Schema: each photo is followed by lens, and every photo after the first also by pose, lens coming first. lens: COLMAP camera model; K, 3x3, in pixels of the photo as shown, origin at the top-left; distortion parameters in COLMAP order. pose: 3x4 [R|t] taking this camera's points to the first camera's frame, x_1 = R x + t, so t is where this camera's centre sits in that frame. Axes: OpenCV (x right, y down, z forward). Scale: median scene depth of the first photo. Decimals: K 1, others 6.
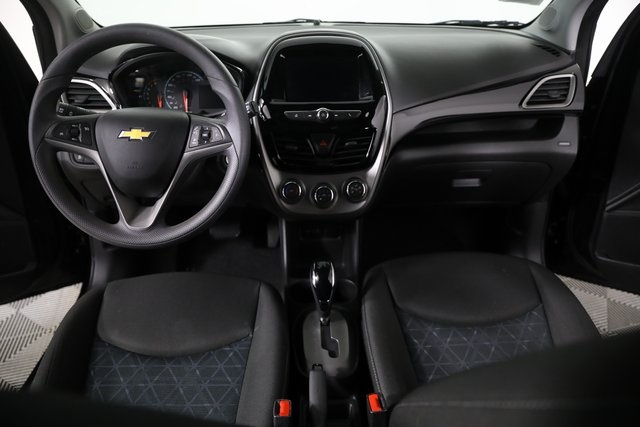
lens RADIAL K [[438.8, 0, 319.0], [0, 438.8, 212.9], [0, 0, 1]] dist [-0.100820, 0.065887]
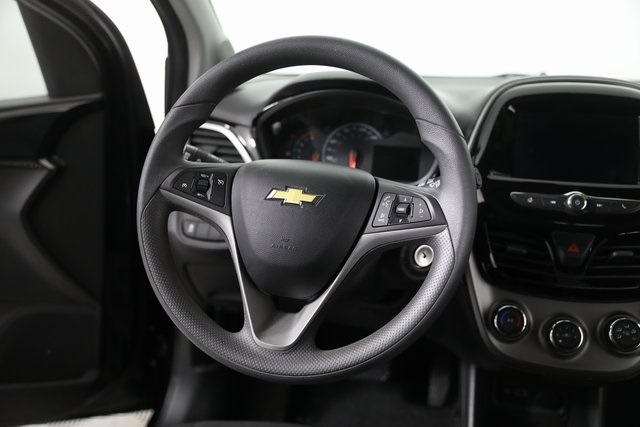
lens RADIAL K [[587.4, 0, 320.0], [0, 587.4, 210.8], [0, 0, 1]] dist [-0.020917, 0.000000]
pose [[0.962814, 0.093216, -0.253574, -0.127500], [-0.148861, 0.966302, -0.210000, 0.012471], [0.225454, 0.239938, 0.944246, 0.146787]]
